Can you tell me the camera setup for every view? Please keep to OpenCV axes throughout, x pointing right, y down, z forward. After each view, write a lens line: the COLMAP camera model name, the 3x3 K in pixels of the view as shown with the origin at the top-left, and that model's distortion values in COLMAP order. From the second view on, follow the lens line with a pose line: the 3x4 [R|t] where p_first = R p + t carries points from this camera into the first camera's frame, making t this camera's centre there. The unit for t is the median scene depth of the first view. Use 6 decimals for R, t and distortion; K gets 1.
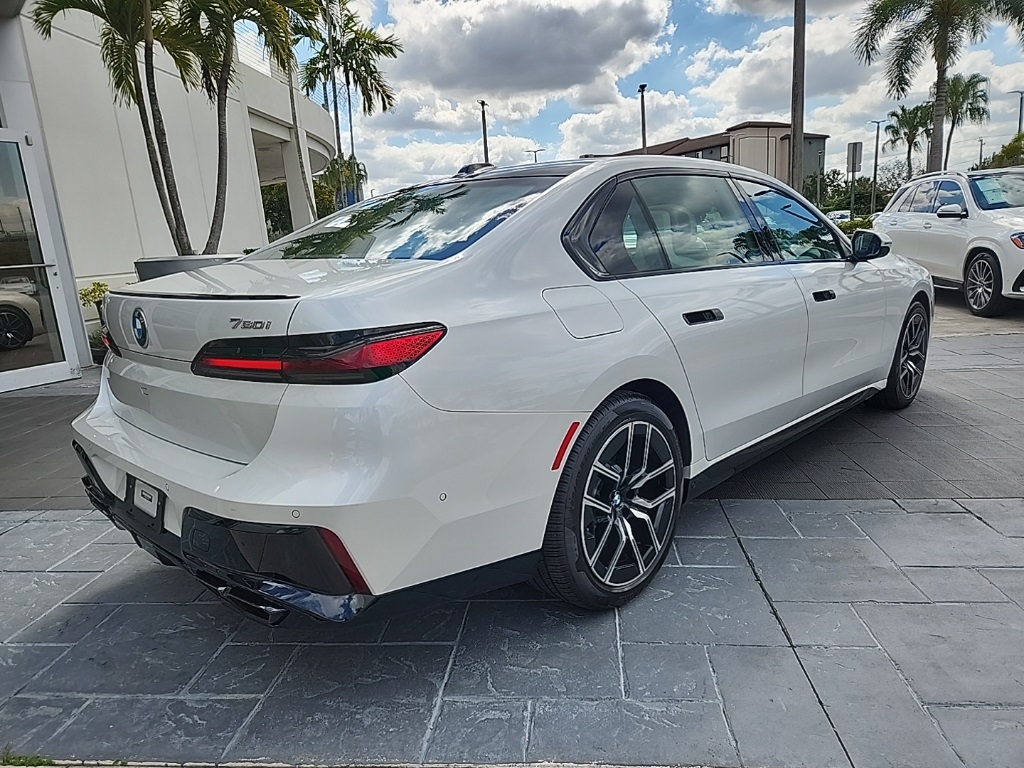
lens RADIAL K [[688.5, 0, 510.5], [0, 688.5, 390.0], [0, 0, 1]] dist [0.077223, -0.069375]
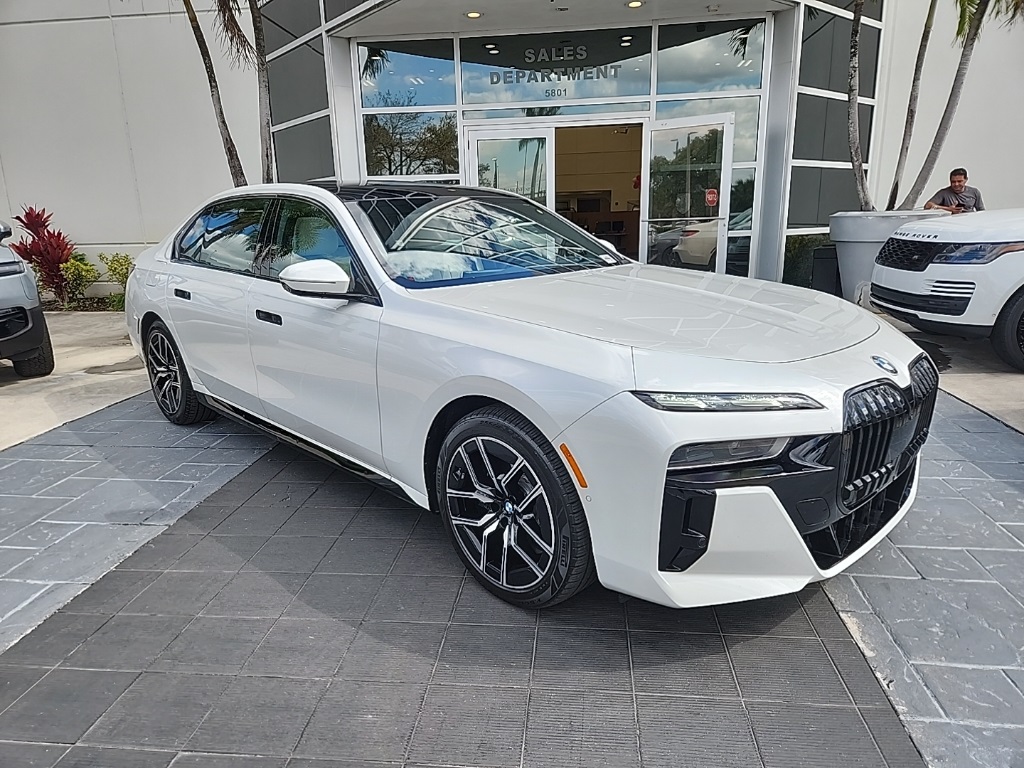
lens RADIAL K [[688.6, 0, 506.5], [0, 688.6, 385.6], [0, 0, 1]] dist [0.069054, -0.056652]
pose [[-0.040111, 0.296151, -0.954299, 1.057593], [-0.186934, 0.935980, 0.298323, -0.302302], [0.981553, 0.190357, 0.017818, 0.988080]]
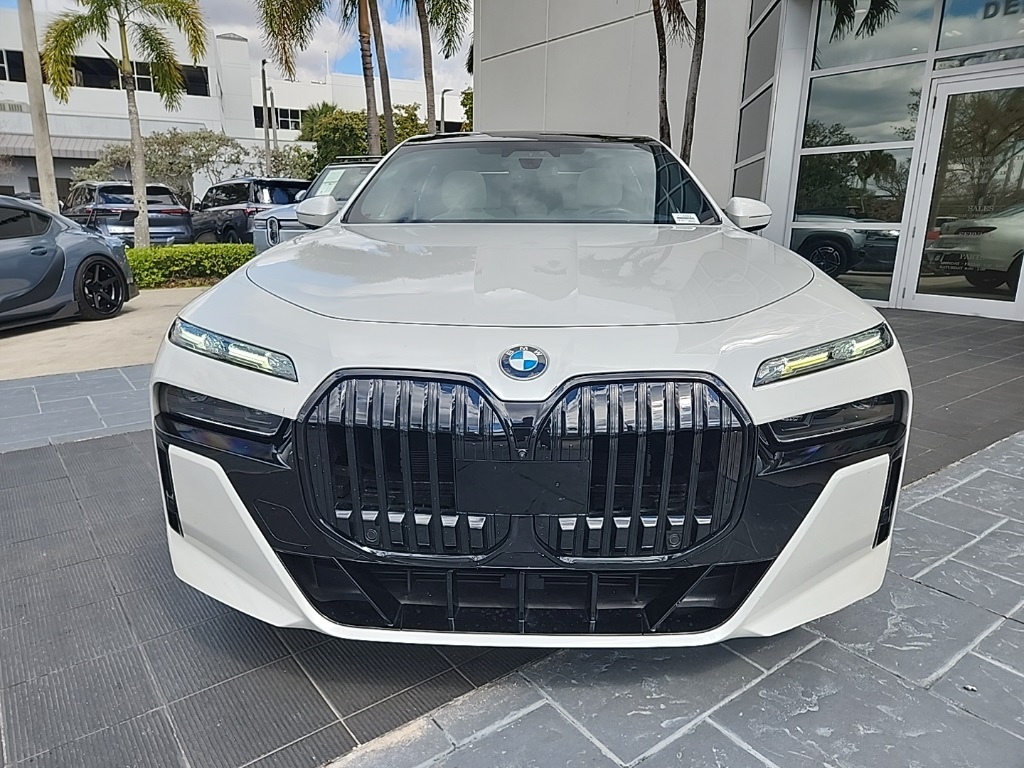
lens RADIAL K [[688.5, 0, 510.5], [0, 688.5, 390.0], [0, 0, 1]] dist [0.077223, -0.069375]
pose [[-0.753415, 0.209150, -0.623396, 0.747117], [-0.107572, 0.896087, 0.430646, -0.334701], [0.648687, 0.391515, -0.652627, 1.467445]]
